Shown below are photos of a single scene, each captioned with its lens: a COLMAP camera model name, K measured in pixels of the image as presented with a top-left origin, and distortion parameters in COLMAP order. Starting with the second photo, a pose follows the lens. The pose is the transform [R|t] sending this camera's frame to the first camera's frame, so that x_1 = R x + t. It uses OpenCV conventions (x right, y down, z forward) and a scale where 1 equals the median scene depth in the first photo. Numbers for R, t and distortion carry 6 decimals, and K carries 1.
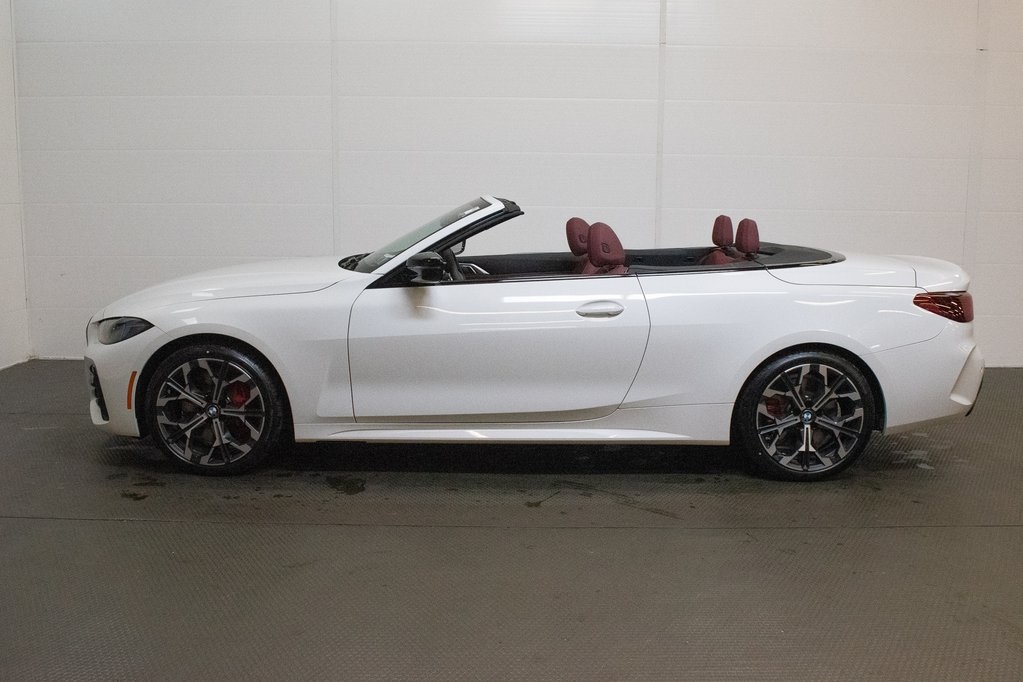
lens RADIAL K [[959.5, 0, 511.5], [0, 959.5, 341.0], [0, 0, 1]] dist [-0.083346, -0.001194]
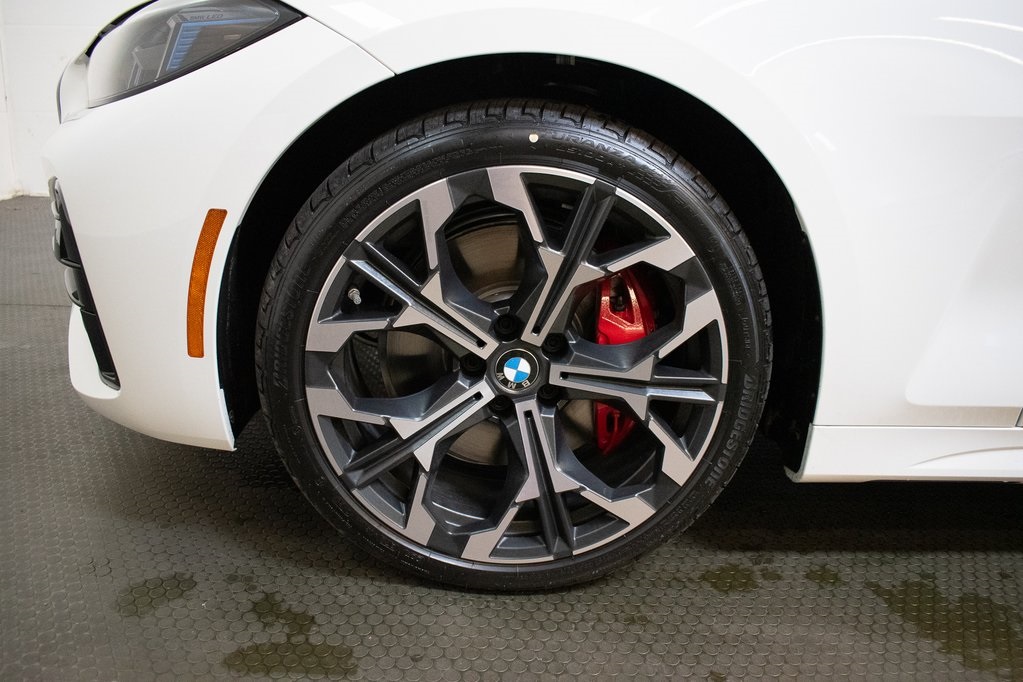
lens RADIAL K [[797.4, 0, 511.5], [0, 797.4, 341.0], [0, 0, 1]] dist [-0.086201, -0.000178]
pose [[0.998682, 0.035381, 0.037190, -0.325523], [-0.041099, 0.985206, 0.166371, 0.028378], [-0.030754, -0.167680, 0.985362, 0.785186]]
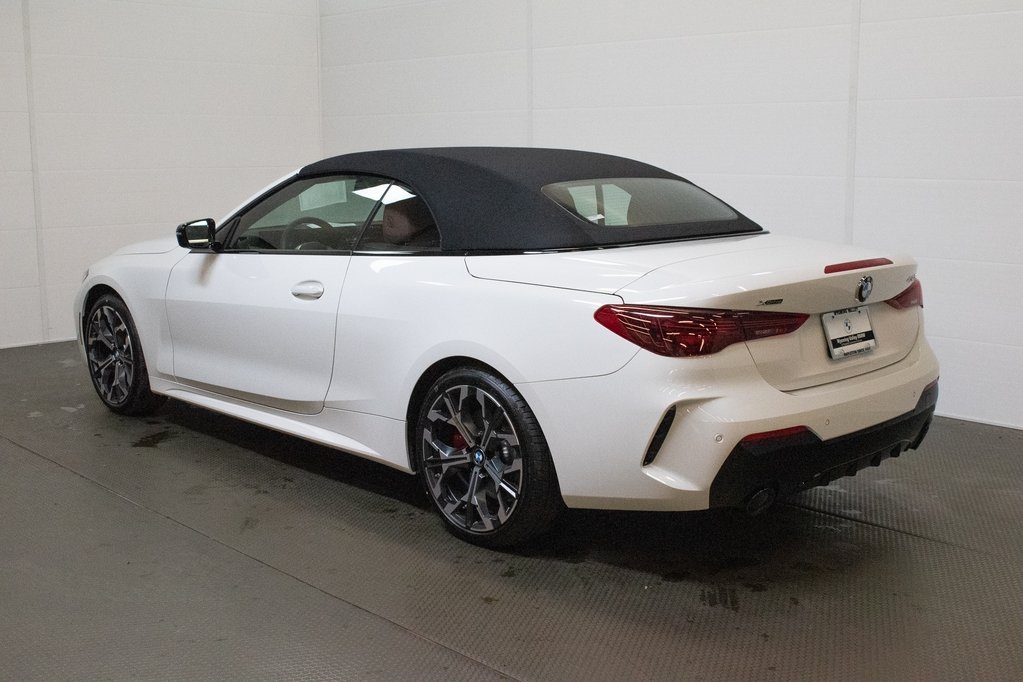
lens RADIAL K [[1176.8, 0, 511.5], [0, 1176.8, 341.0], [0, 0, 1]] dist [0.001184, -0.011681]
pose [[0.690658, 0.109117, -0.714902, 0.983807], [-0.110442, 0.992870, 0.044848, -0.054696], [0.714698, 0.047981, 0.697785, 0.378667]]
